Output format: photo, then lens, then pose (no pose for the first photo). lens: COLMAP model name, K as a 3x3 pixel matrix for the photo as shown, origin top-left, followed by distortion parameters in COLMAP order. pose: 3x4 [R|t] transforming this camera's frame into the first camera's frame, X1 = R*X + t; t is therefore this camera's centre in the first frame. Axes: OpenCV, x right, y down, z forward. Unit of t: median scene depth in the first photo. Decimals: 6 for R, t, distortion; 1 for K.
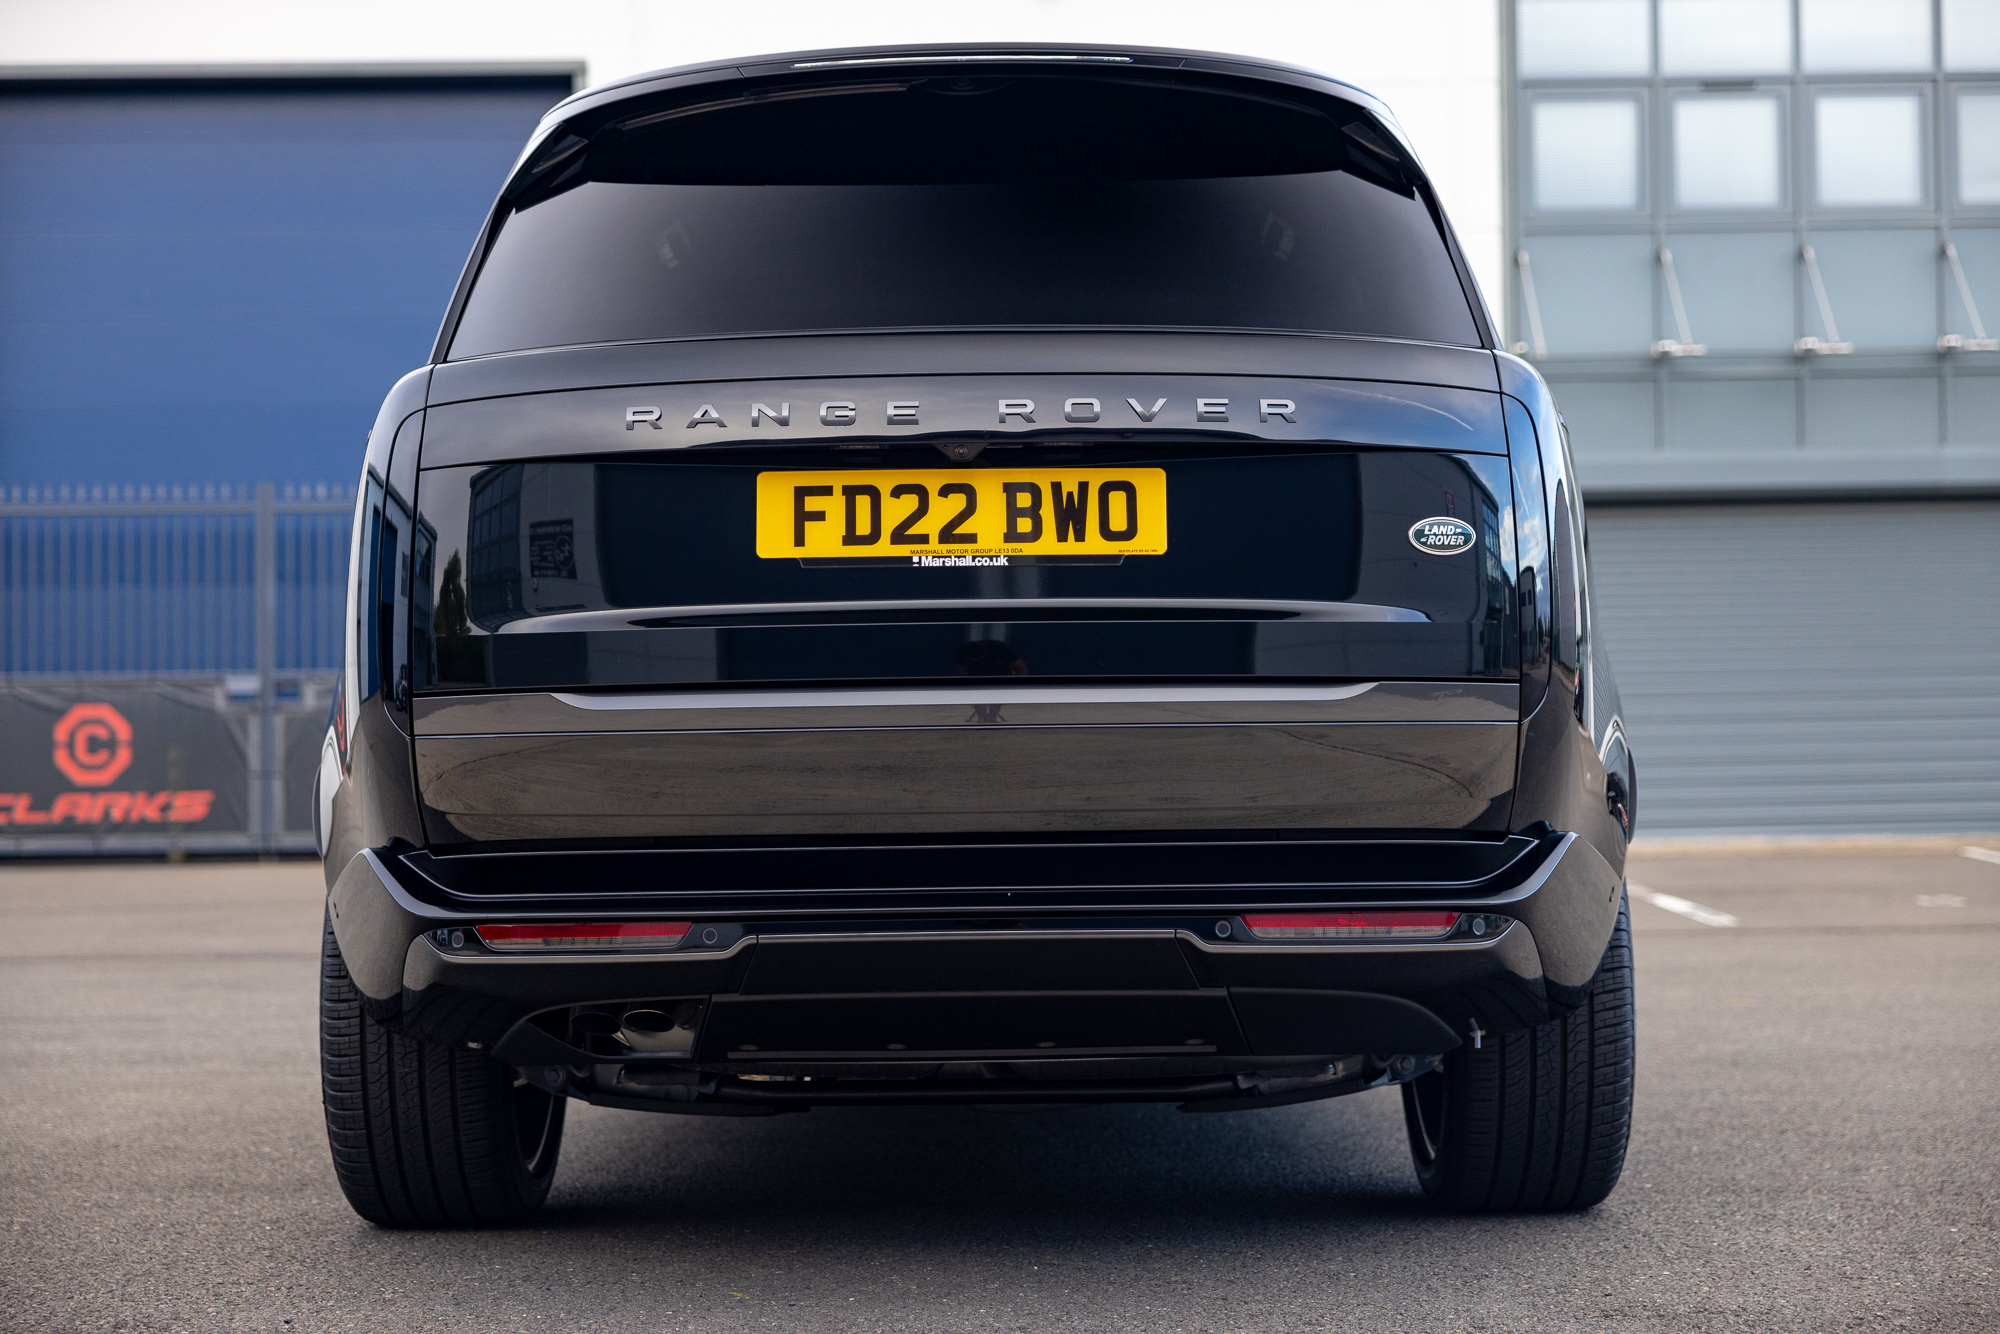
lens RADIAL K [[3151.7, 0, 1000.0], [0, 3151.7, 667.0], [0, 0, 1]] dist [0.018897, 0.039358]
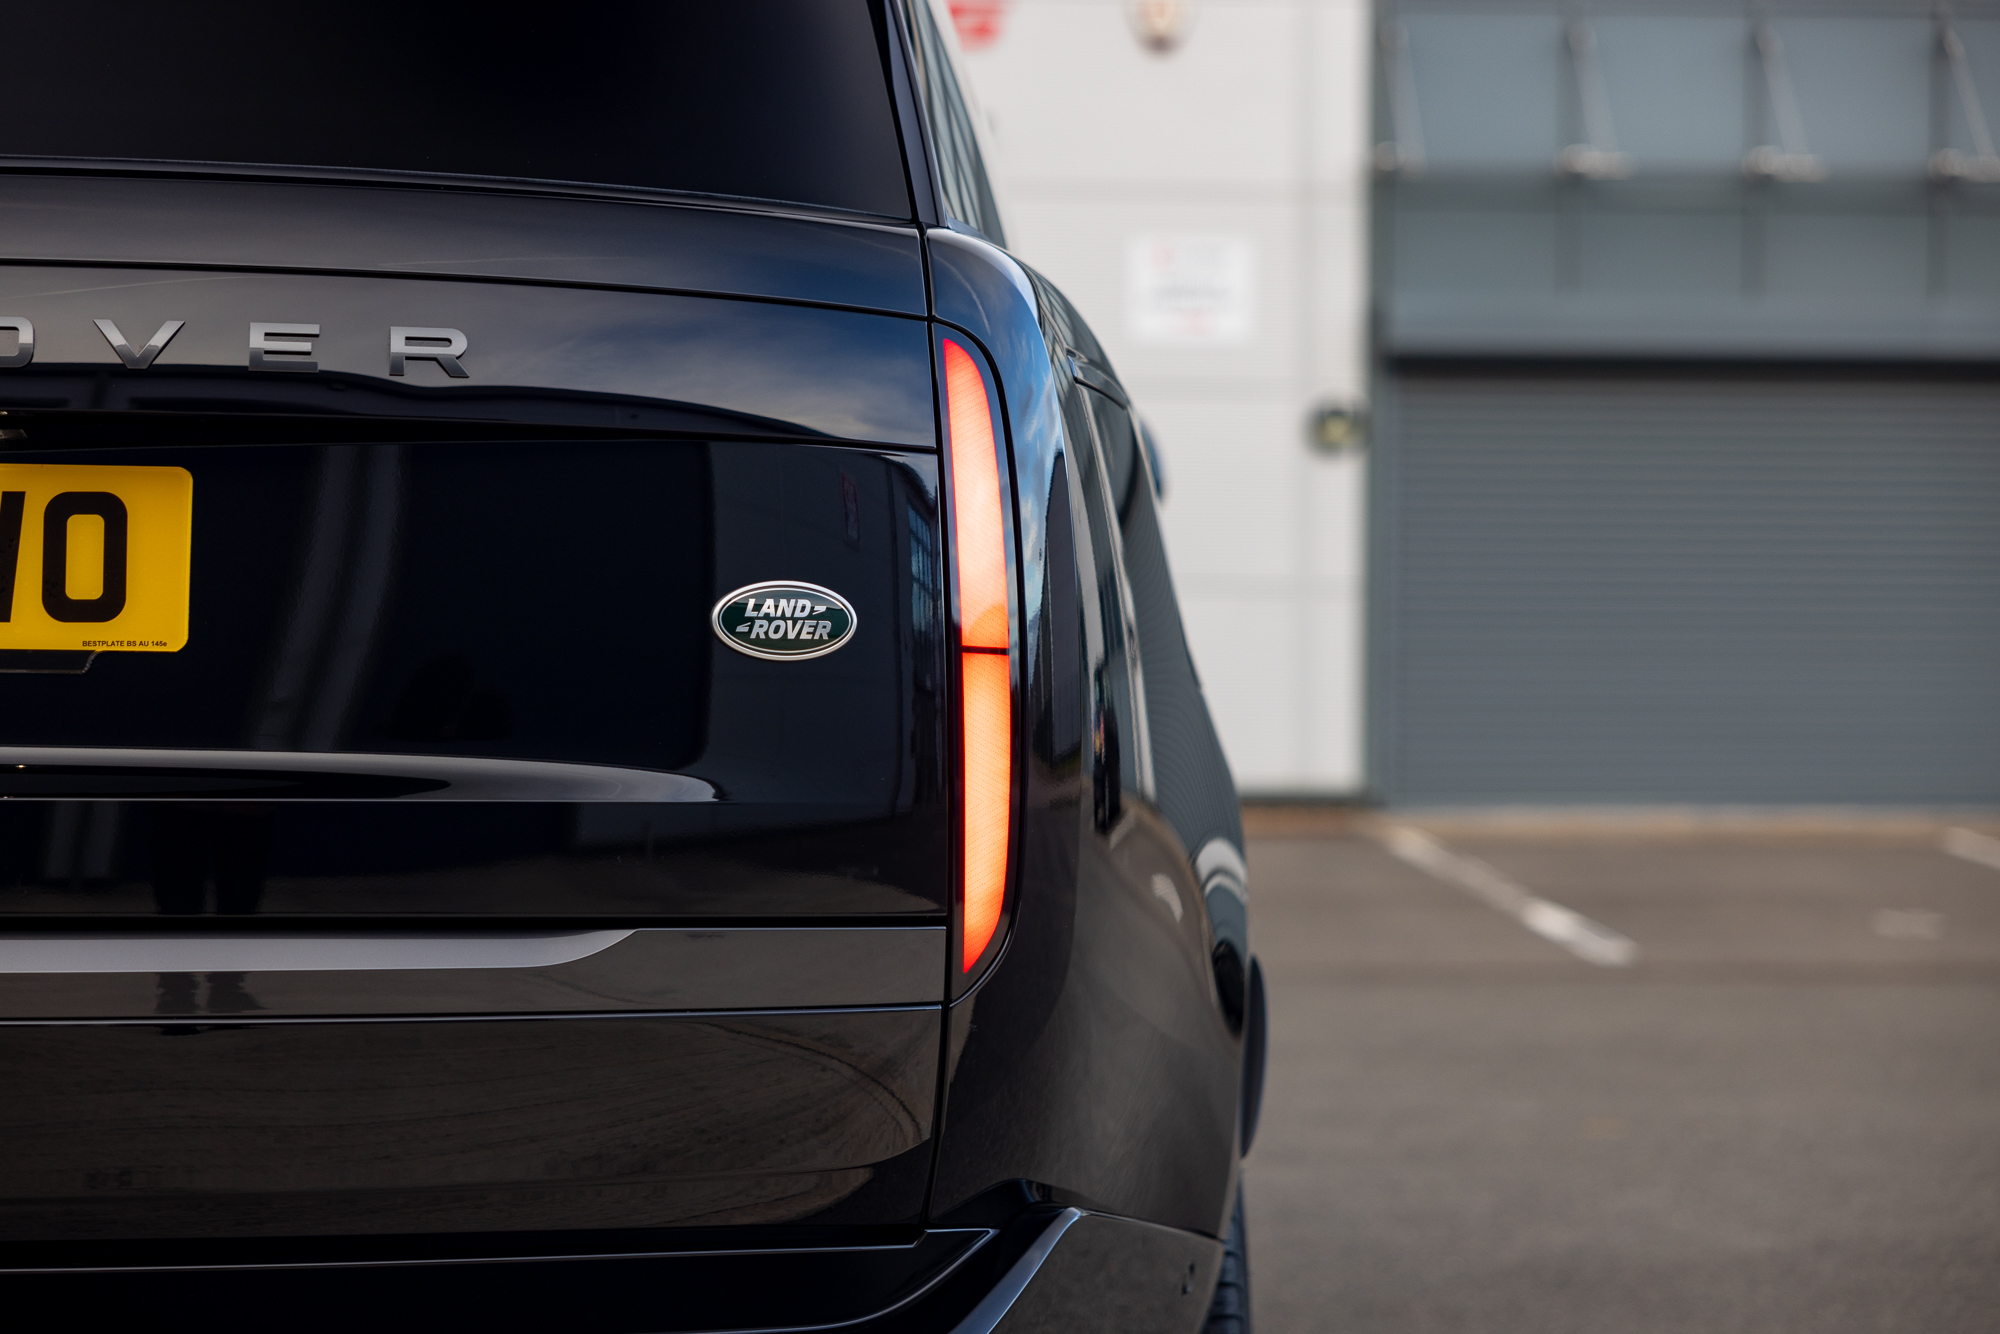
lens RADIAL K [[3917.6, 0, 1000.0], [0, 3917.6, 667.0], [0, 0, 1]] dist [0.002683, -0.044054]
pose [[0.998275, 0.019579, 0.055353, 0.141470], [-0.021421, 0.999230, 0.032879, -0.055199], [-0.054667, -0.034008, 0.997925, 0.409154]]
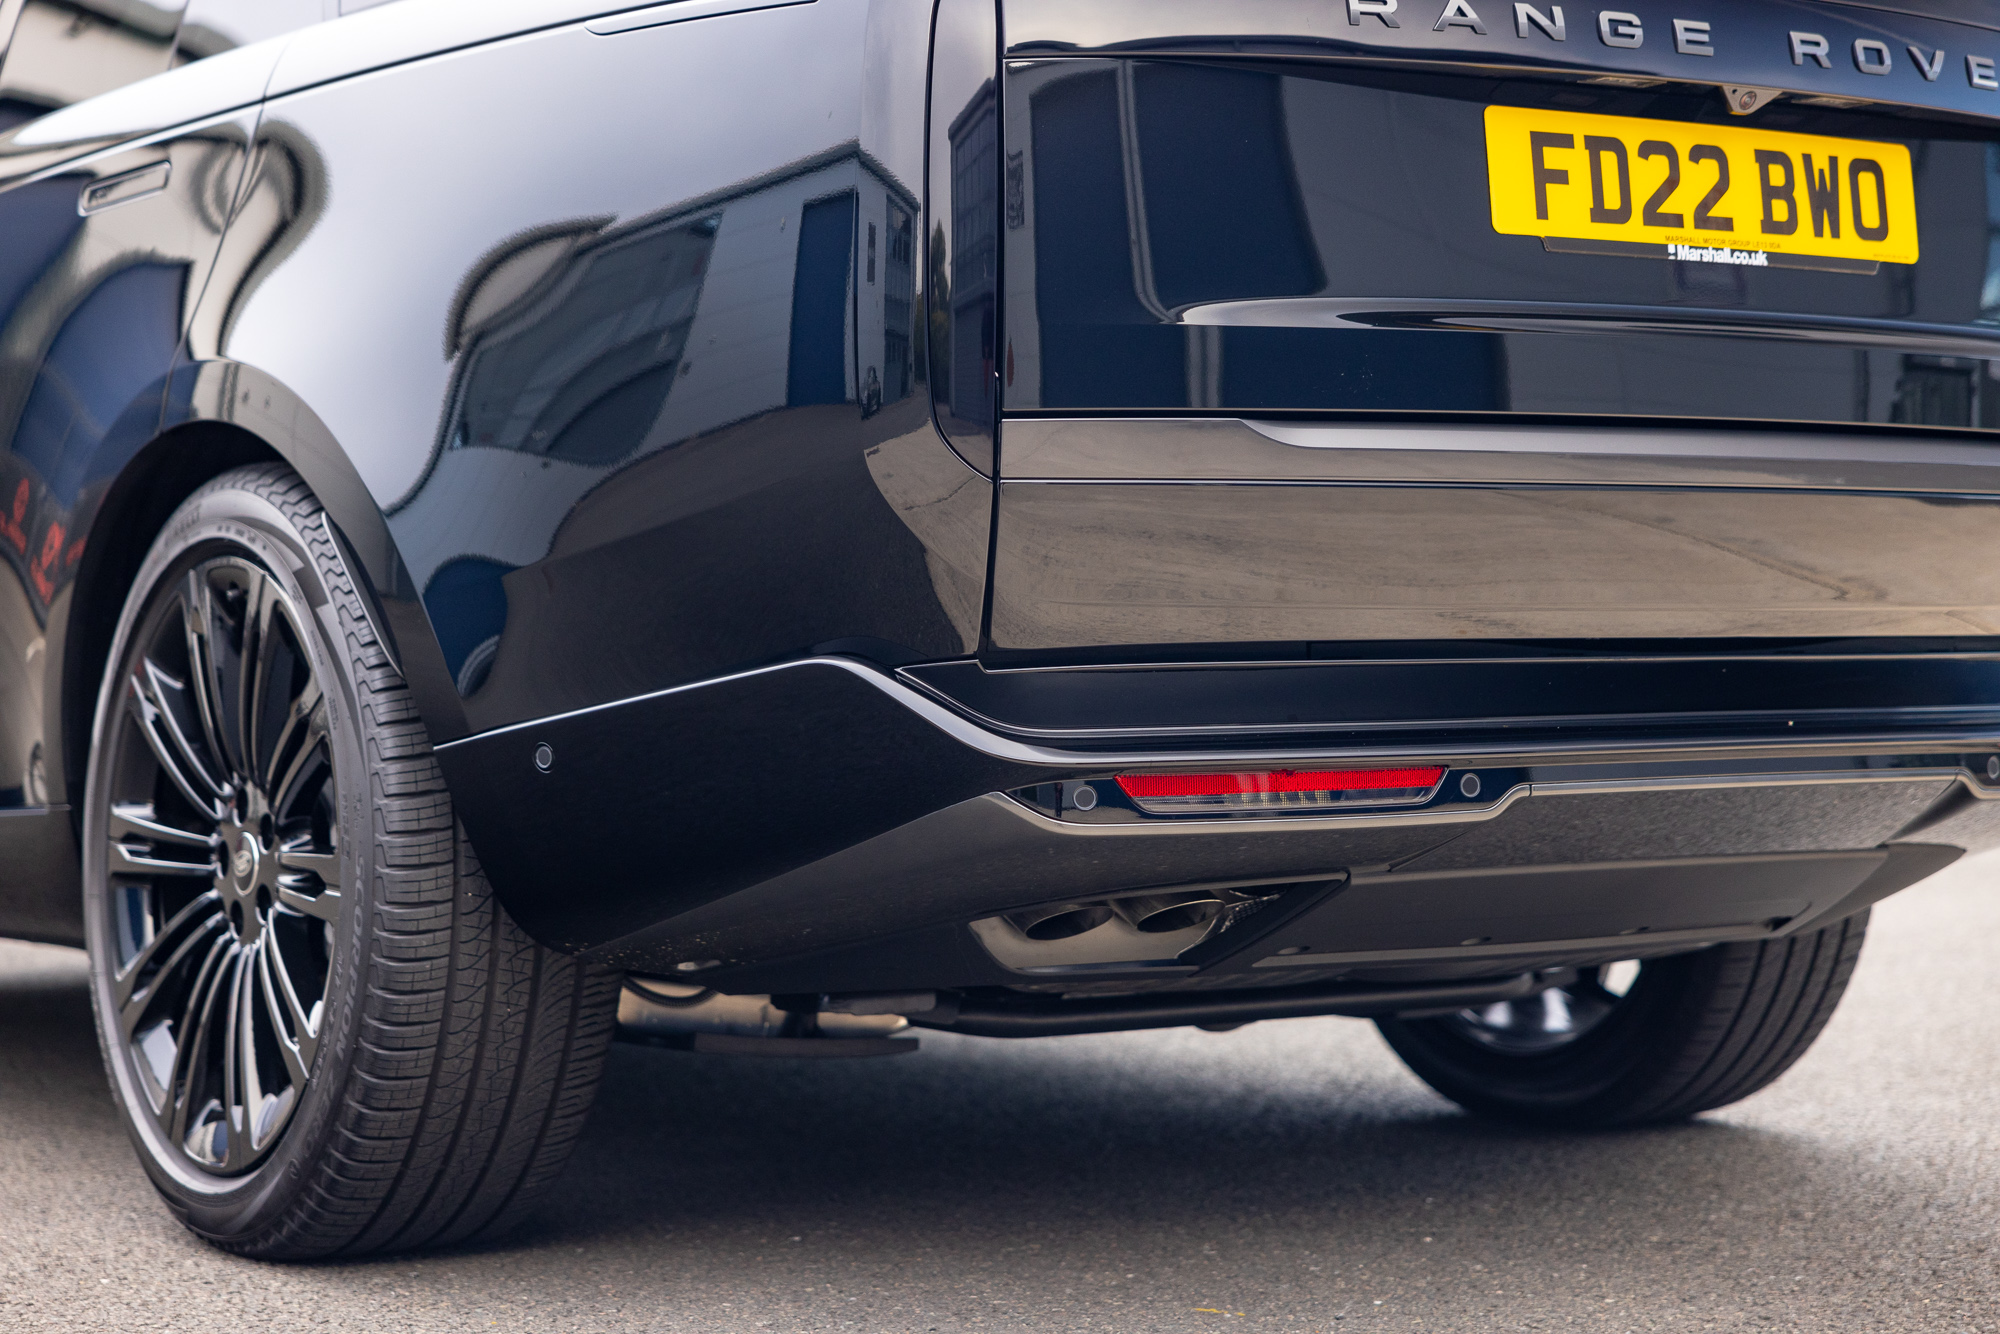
lens RADIAL K [[3917.6, 0, 1000.0], [0, 3917.6, 667.0], [0, 0, 1]] dist [0.002683, -0.044054]
pose [[0.832508, 0.003222, 0.554004, -0.632890], [-0.033053, 0.998491, 0.043861, 0.025467], [-0.553027, -0.054826, 0.831358, 0.350171]]
